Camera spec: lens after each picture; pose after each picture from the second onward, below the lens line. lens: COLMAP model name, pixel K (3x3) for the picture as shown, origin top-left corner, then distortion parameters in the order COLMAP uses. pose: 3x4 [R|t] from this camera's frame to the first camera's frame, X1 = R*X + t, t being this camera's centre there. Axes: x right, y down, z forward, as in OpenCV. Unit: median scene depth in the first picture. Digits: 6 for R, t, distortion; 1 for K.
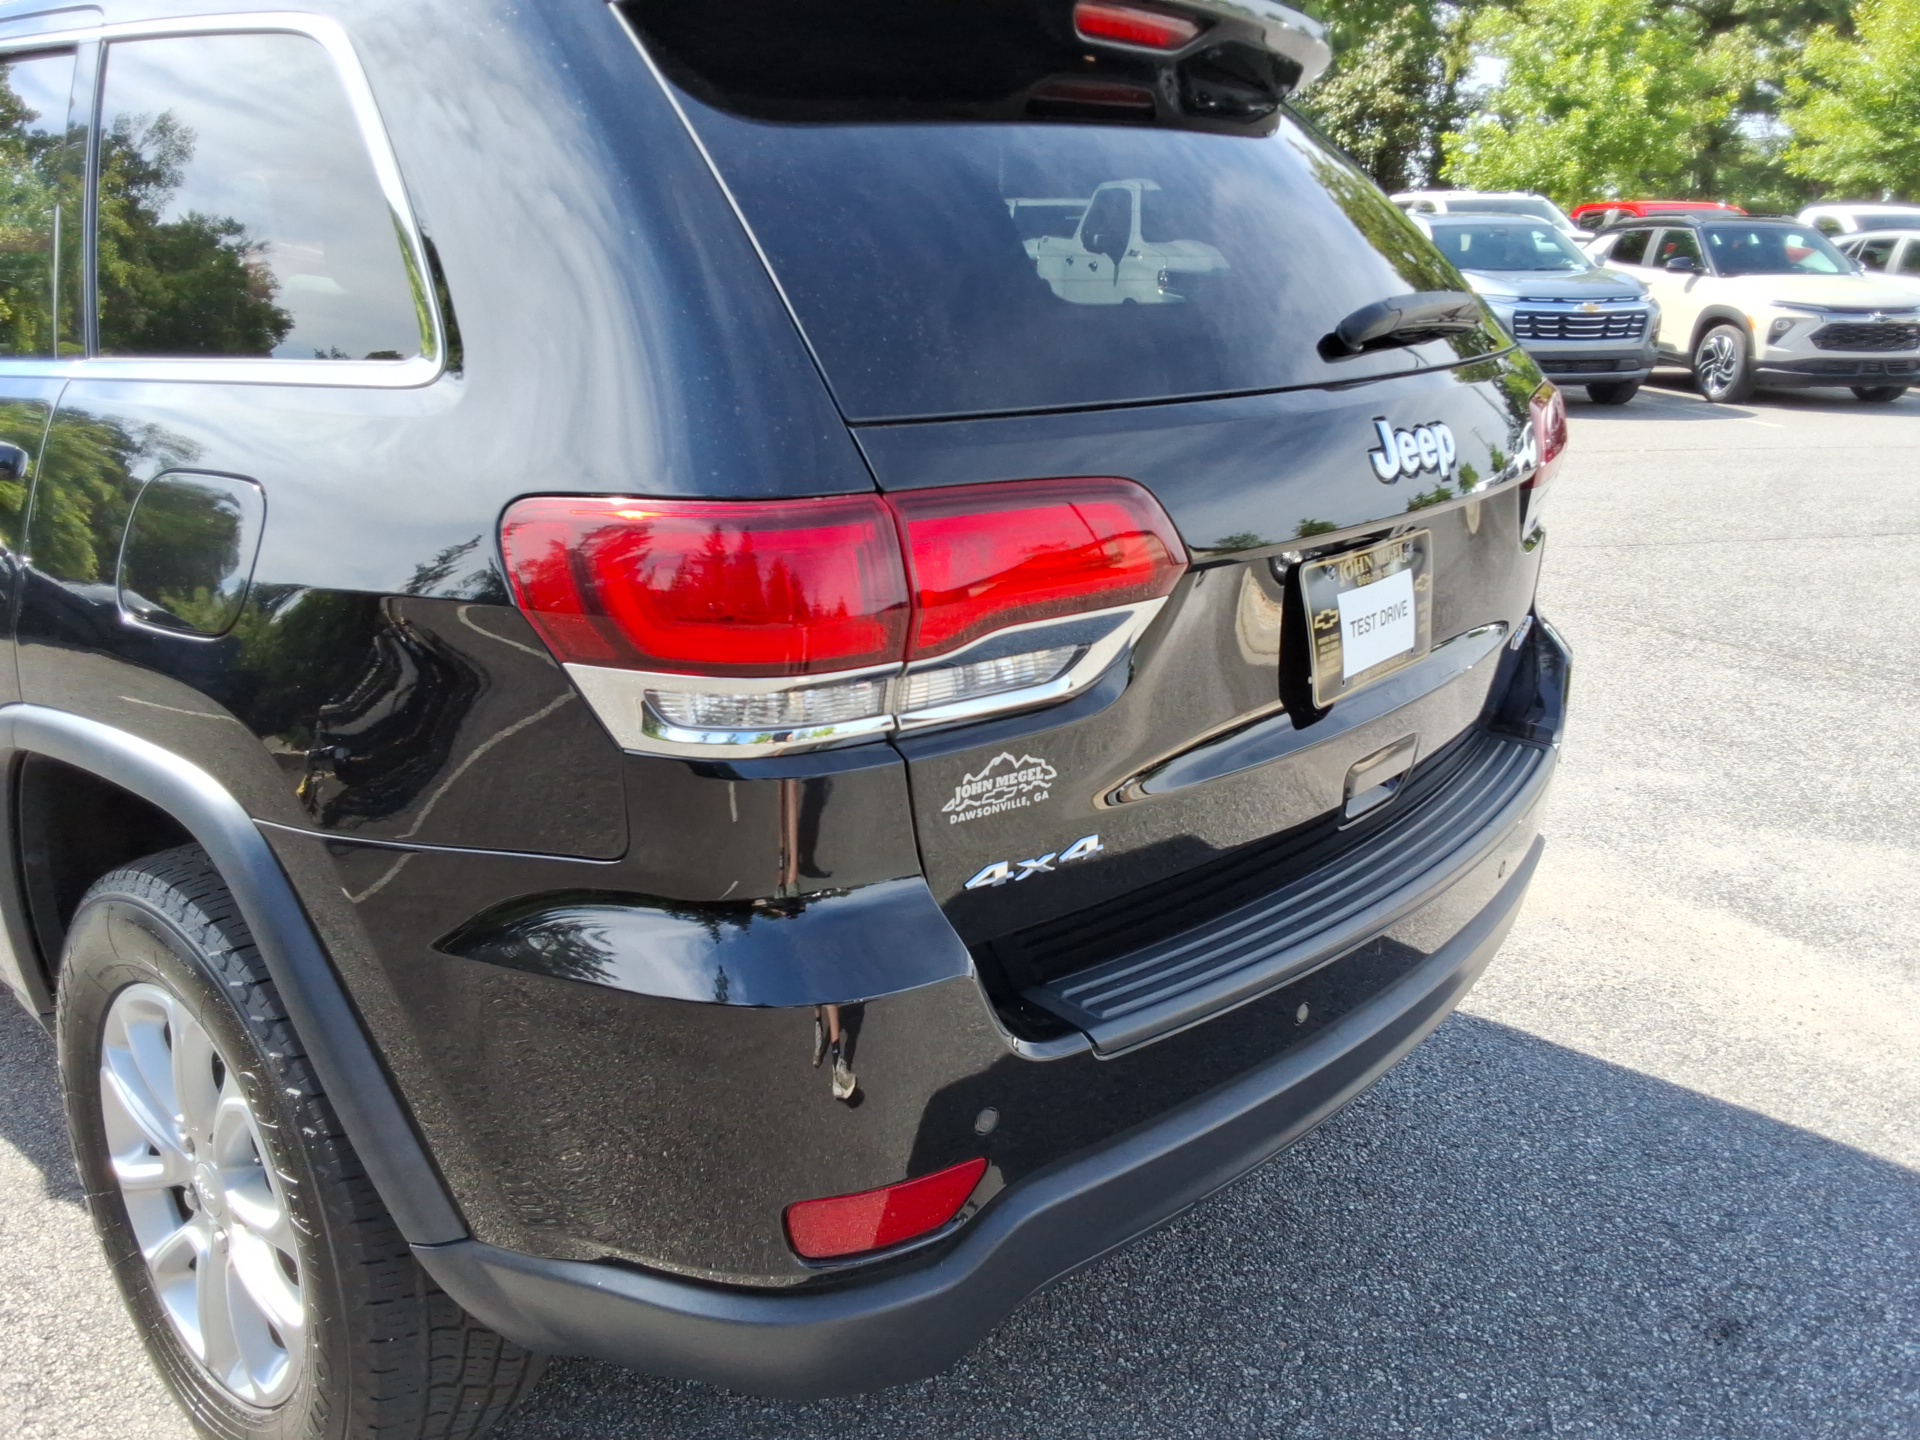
lens RADIAL K [[1532.4, 0, 968.7], [0, 1532.4, 684.8], [0, 0, 1]] dist [0.104474, -0.158315]
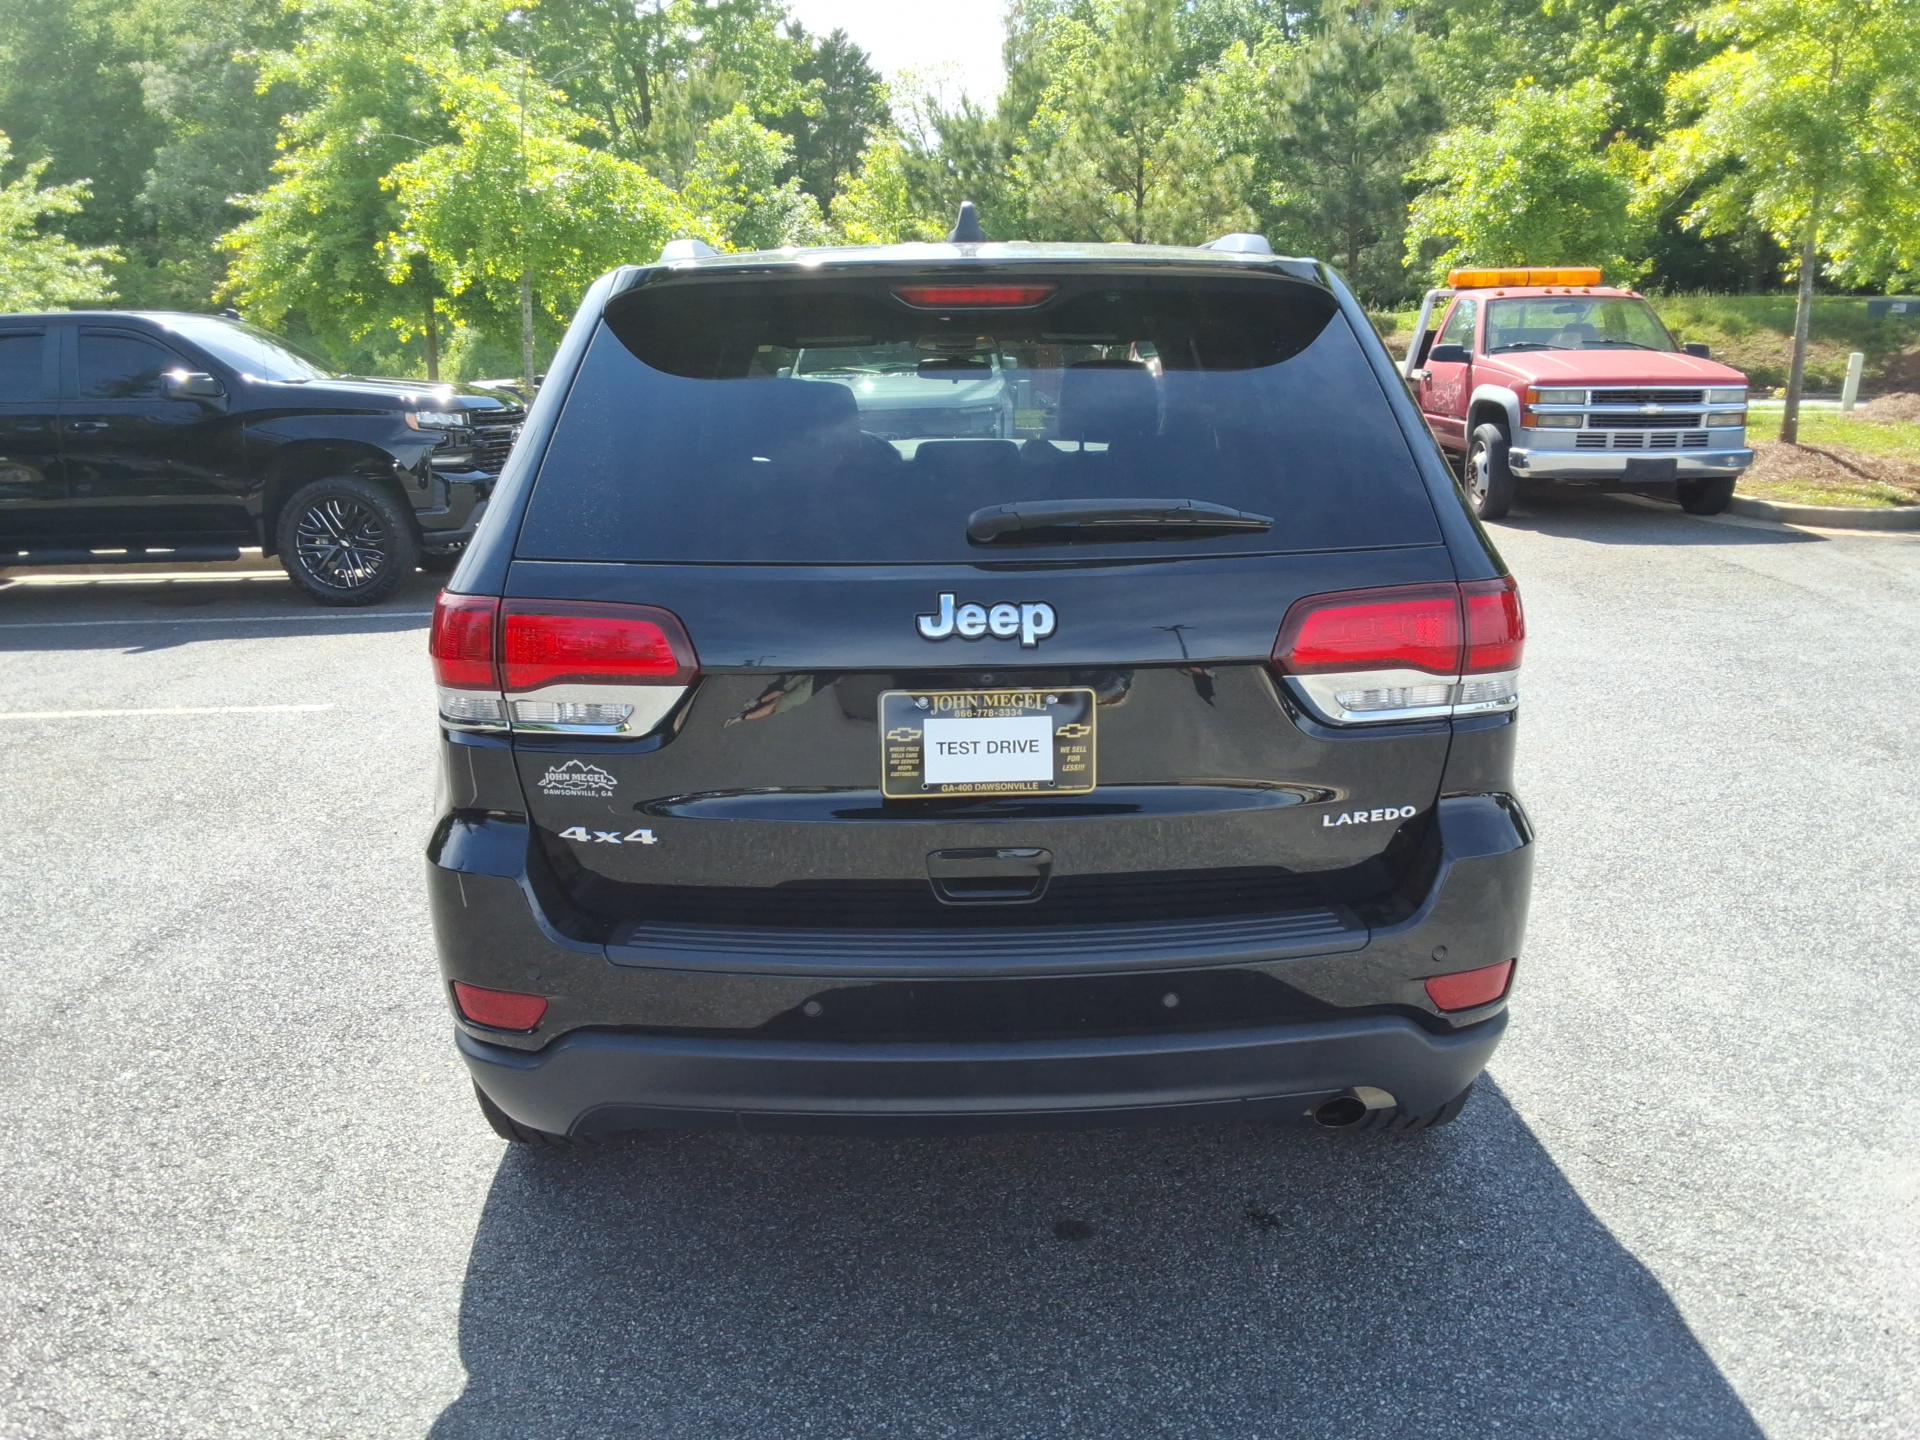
lens RADIAL K [[1532.4, 0, 965.7], [0, 1532.4, 689.1], [0, 0, 1]] dist [0.104474, -0.158315]
pose [[0.667354, 0.151334, -0.729203, 0.866398], [-0.190008, 0.981331, 0.029767, -0.092442], [0.720094, 0.118689, 0.683650, 0.085673]]
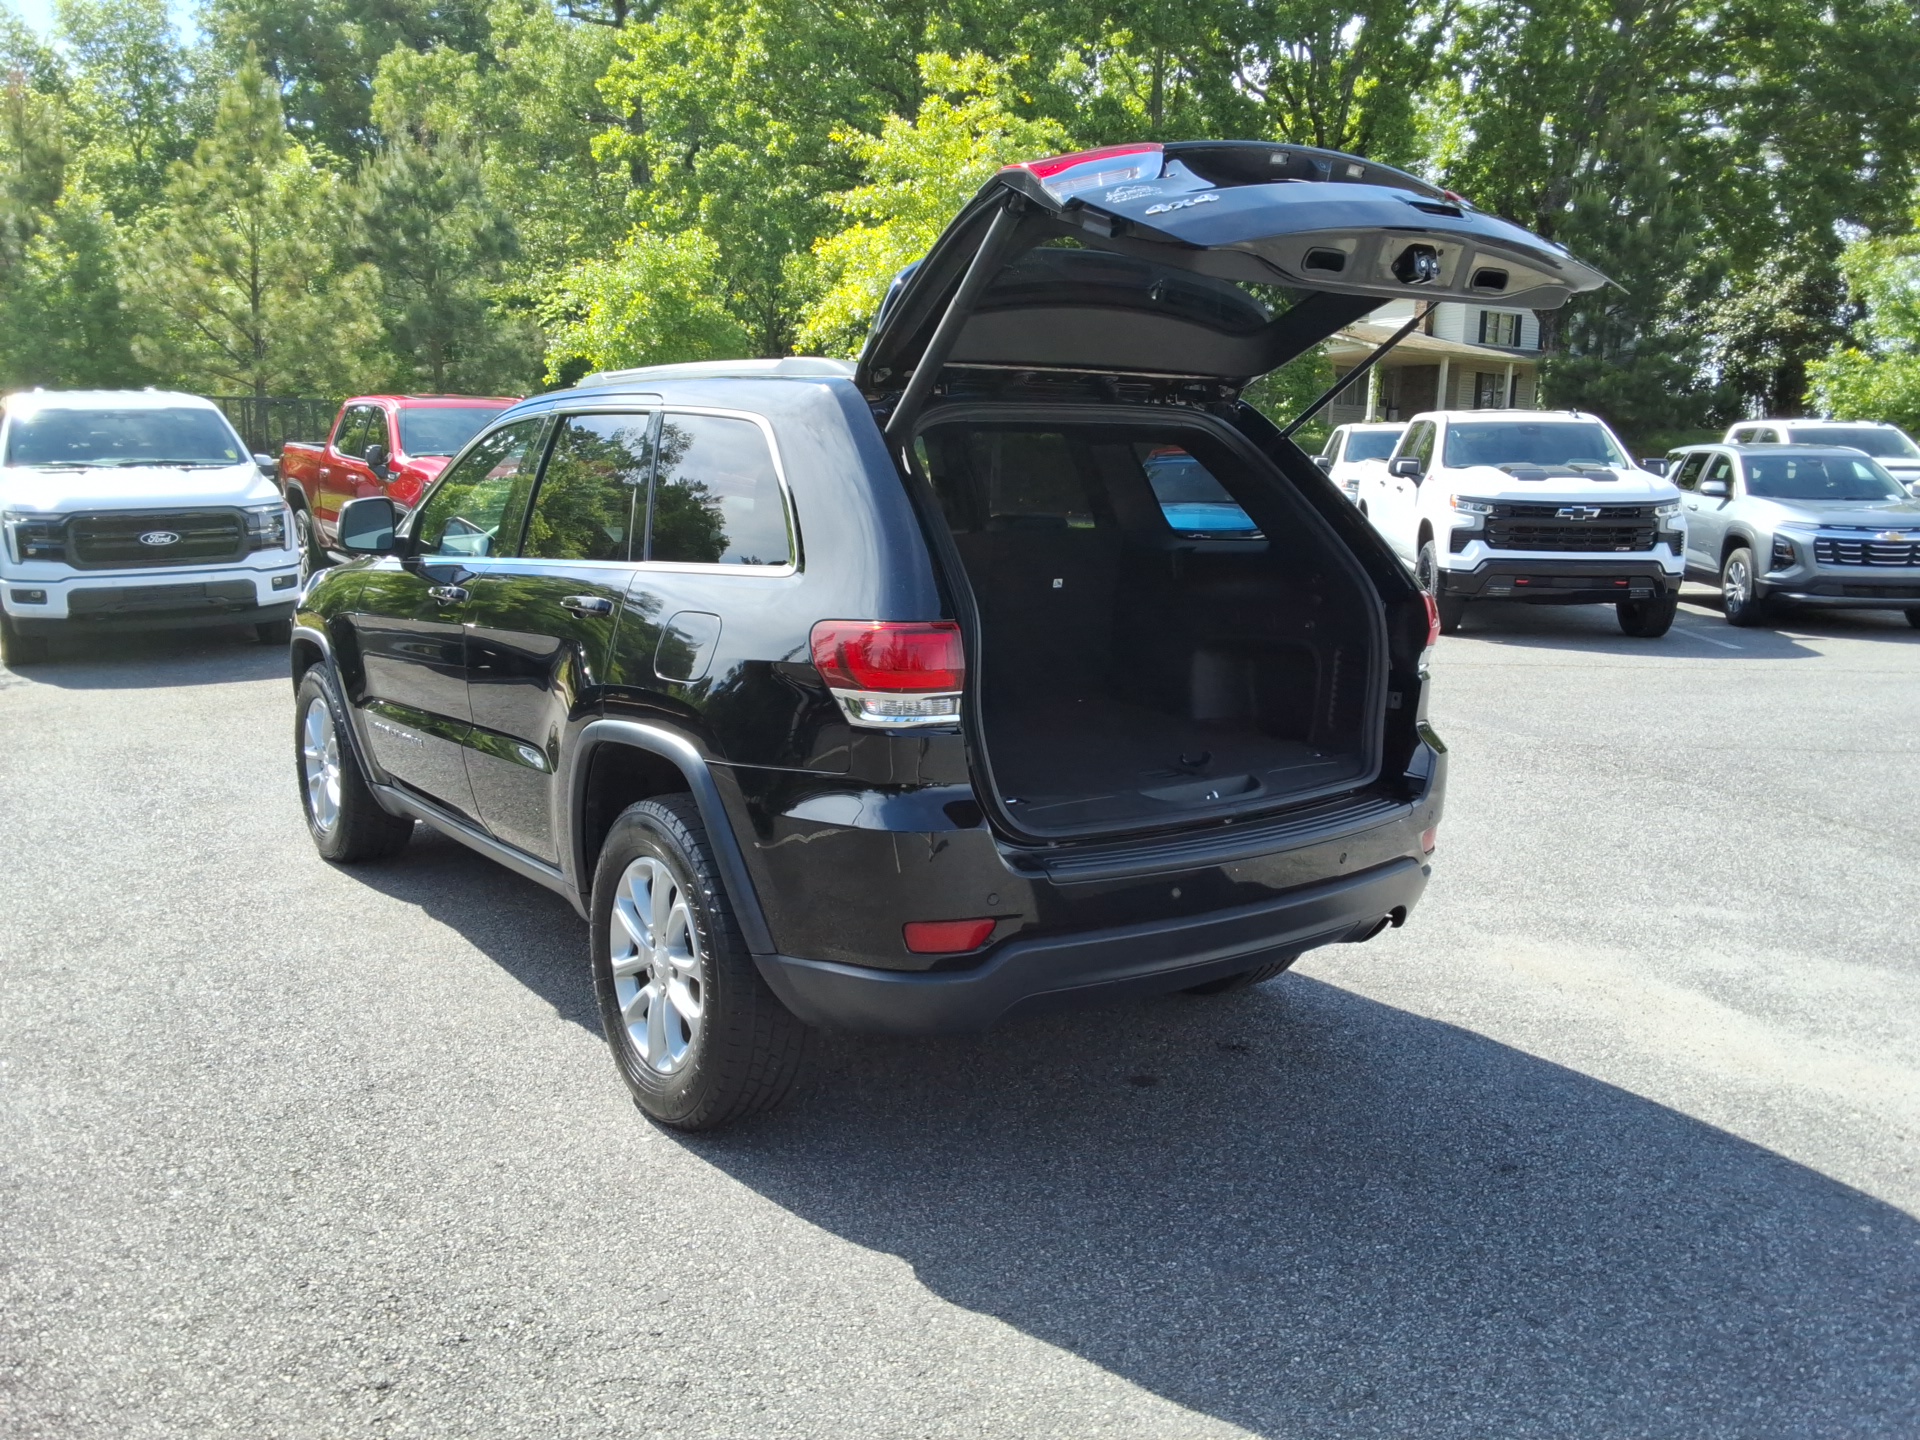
lens RADIAL K [[1532.4, 0, 974.9], [0, 1532.4, 673.0], [0, 0, 1]] dist [0.104474, -0.158315]
pose [[0.972578, 0.037883, -0.229469, 0.277246], [-0.069340, 0.989005, -0.130615, 0.142997], [0.221998, 0.142944, 0.964512, -0.698431]]
